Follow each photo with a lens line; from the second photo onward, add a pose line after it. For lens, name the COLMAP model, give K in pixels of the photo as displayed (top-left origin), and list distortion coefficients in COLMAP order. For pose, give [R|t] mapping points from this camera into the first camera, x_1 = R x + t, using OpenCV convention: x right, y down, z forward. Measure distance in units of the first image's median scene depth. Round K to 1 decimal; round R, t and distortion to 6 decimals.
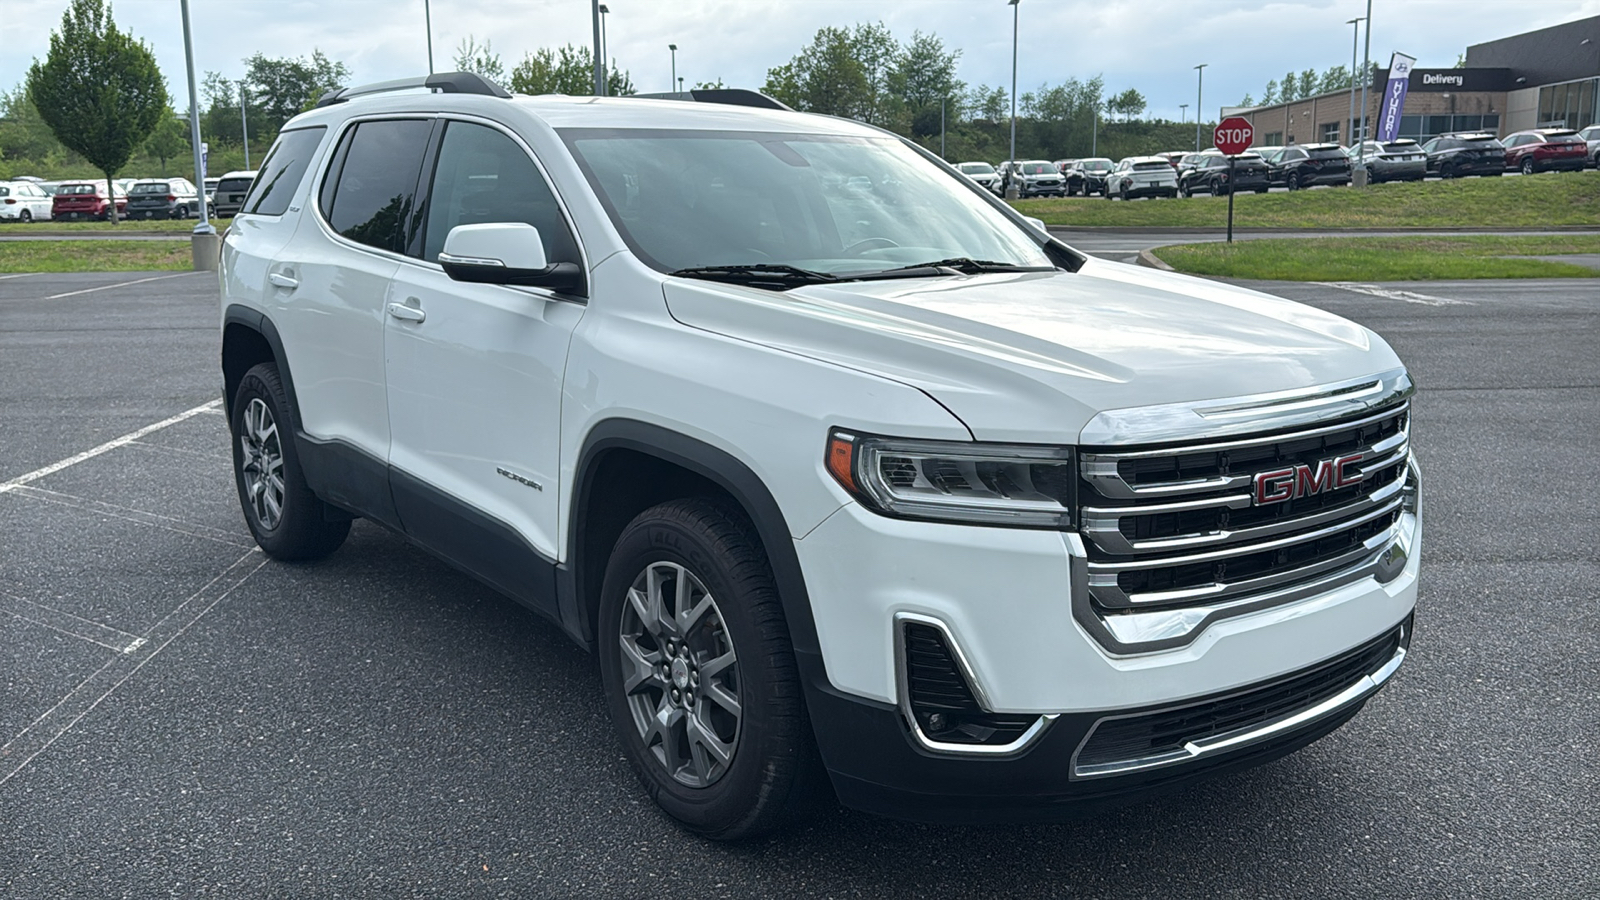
lens RADIAL K [[1360.6, 0, 806.6], [0, 1360.6, 466.9], [0, 0, 1]] dist [0.139620, -0.226754]
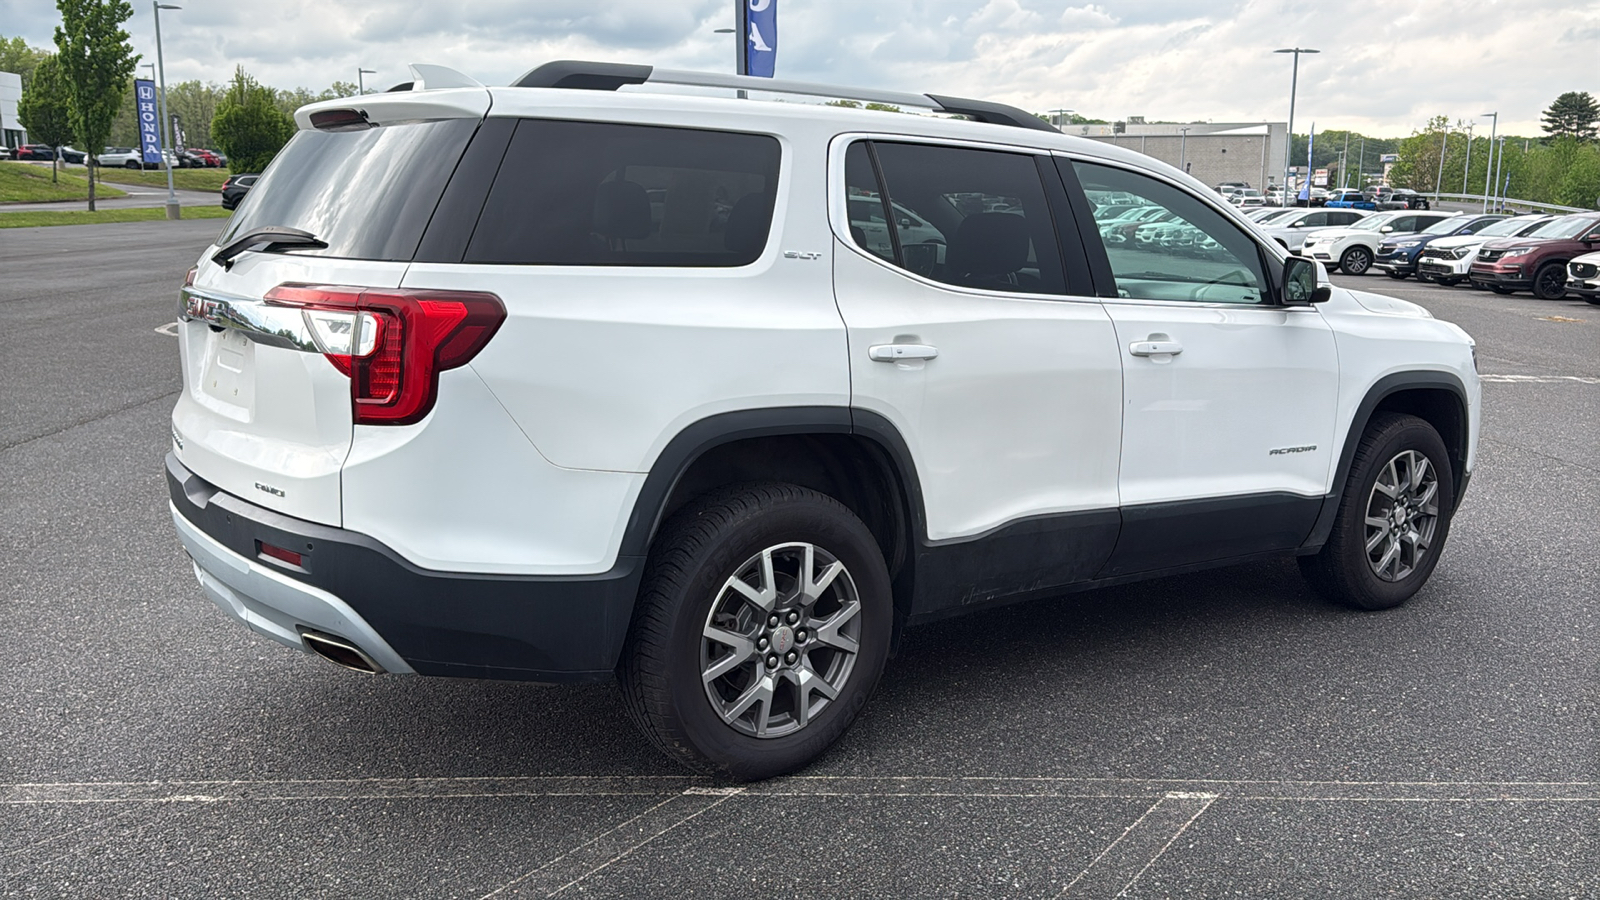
lens RADIAL K [[1360.6, 0, 828.3], [0, 1360.6, 459.7], [0, 0, 1]] dist [0.139620, -0.226754]
pose [[-0.003270, -0.177400, 0.984133, -1.280426], [0.174383, 0.968958, 0.175244, -0.247049], [-0.984672, 0.172189, 0.027767, 1.188180]]
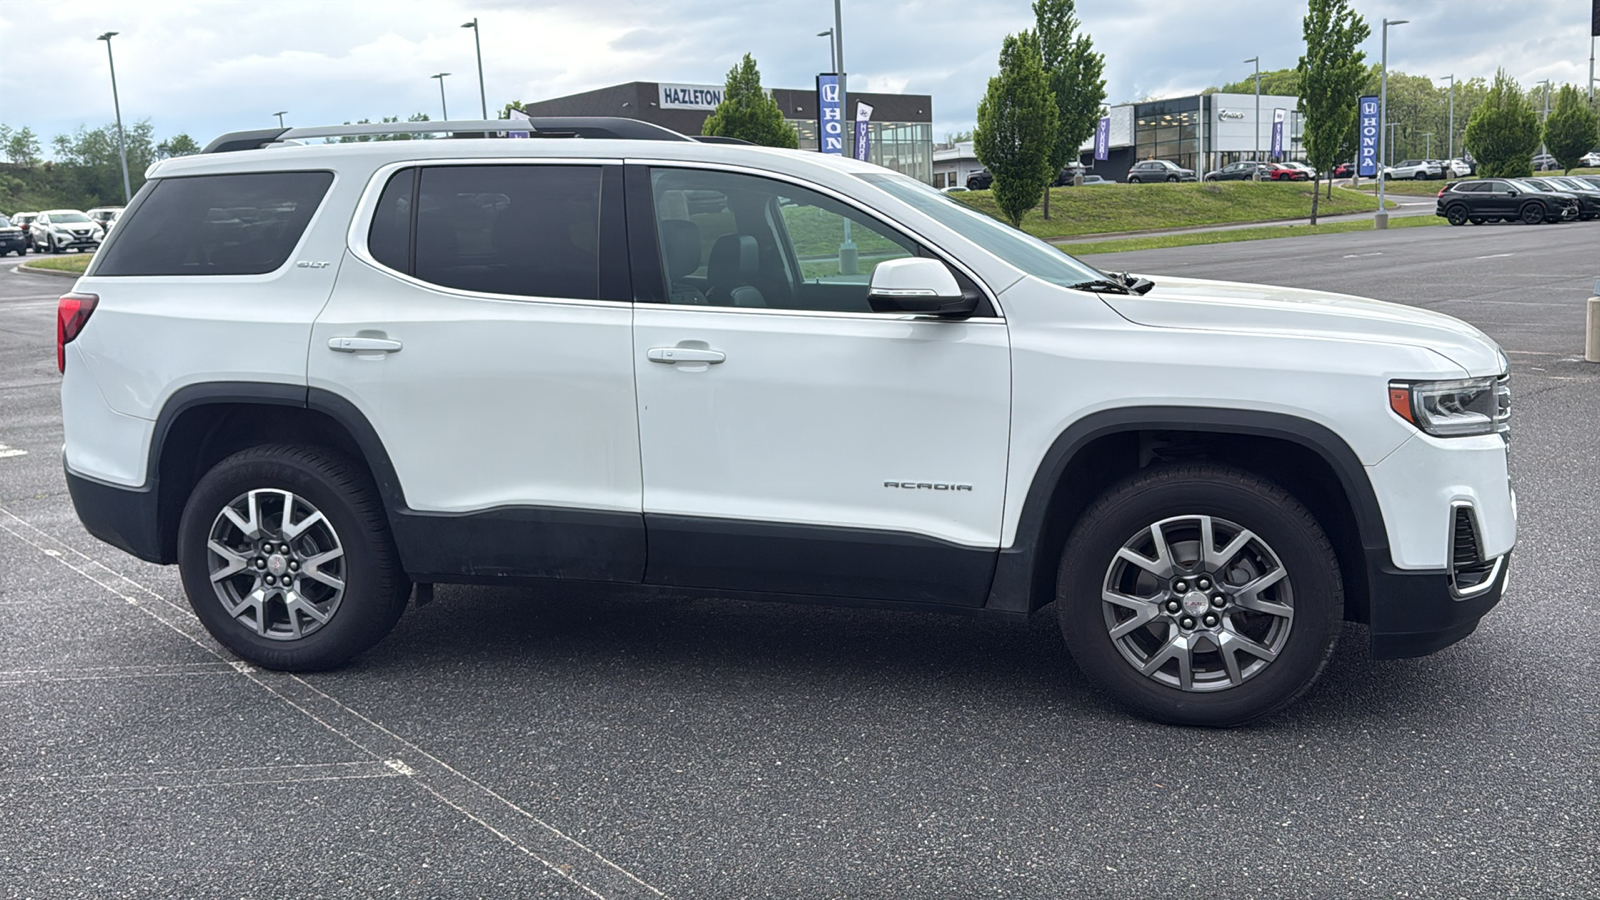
lens RADIAL K [[1360.6, 0, 823.4], [0, 1360.6, 457.3], [0, 0, 1]] dist [0.139620, -0.226754]
pose [[0.782509, -0.126432, 0.609668, -0.802190], [0.150348, 0.988560, 0.012034, -0.034053], [-0.604215, 0.082246, 0.792566, 0.145603]]
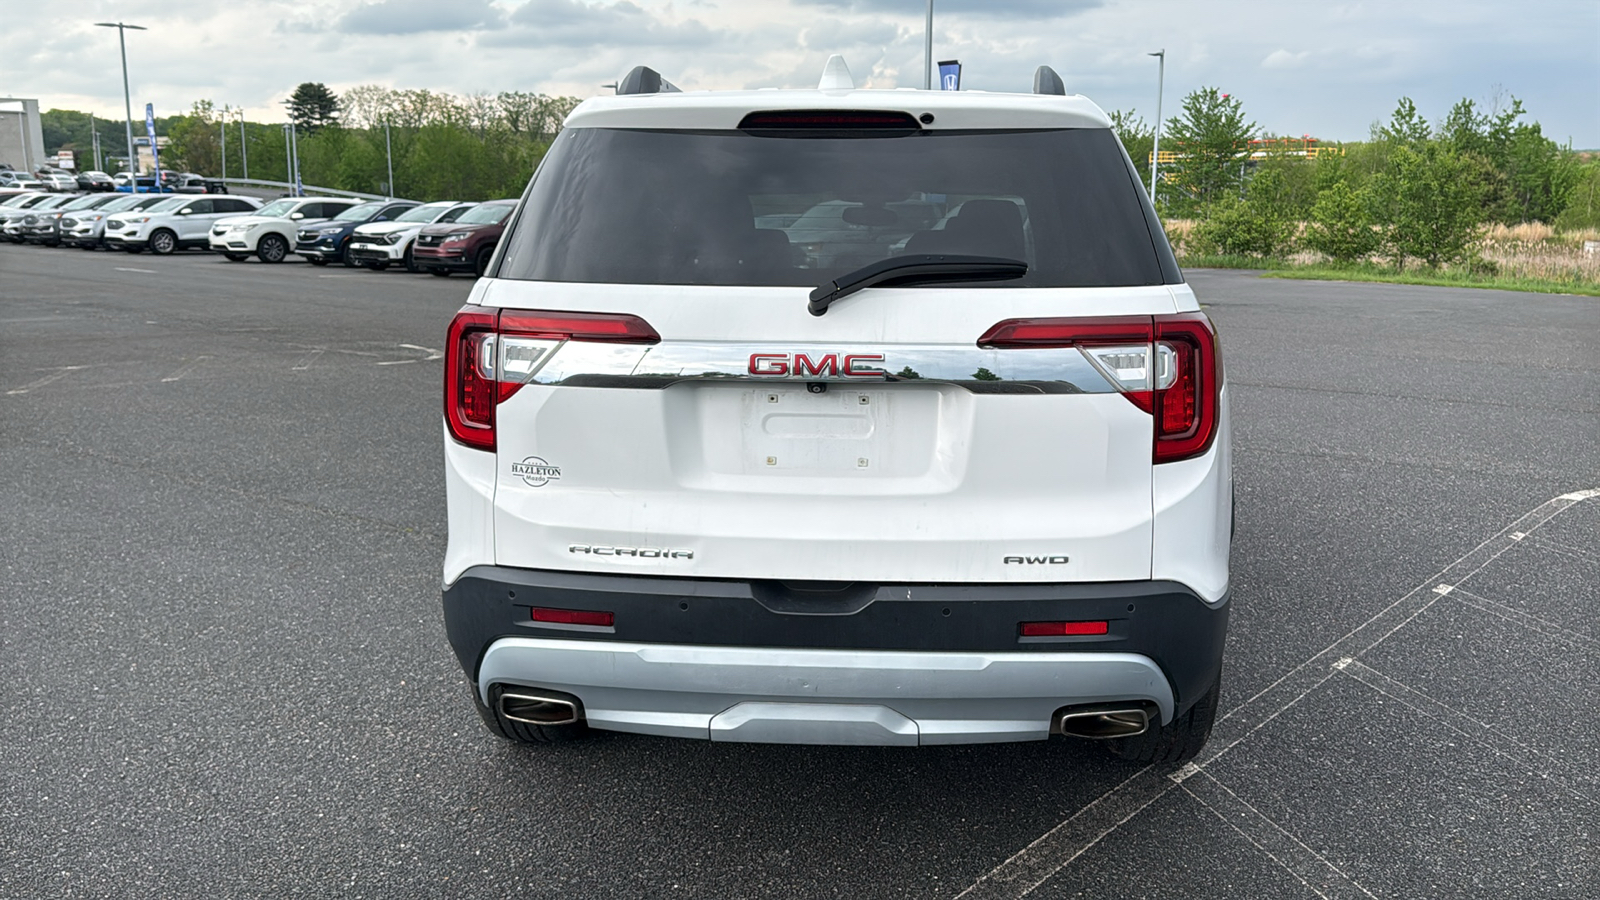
lens RADIAL K [[1360.6, 0, 822.5], [0, 1360.6, 463.2], [0, 0, 1]] dist [0.139620, -0.226754]
pose [[-0.743052, -0.123915, 0.657662, -0.887920], [0.124729, 0.939848, 0.318008, -0.408179], [-0.657508, 0.318326, -0.682900, 1.986183]]
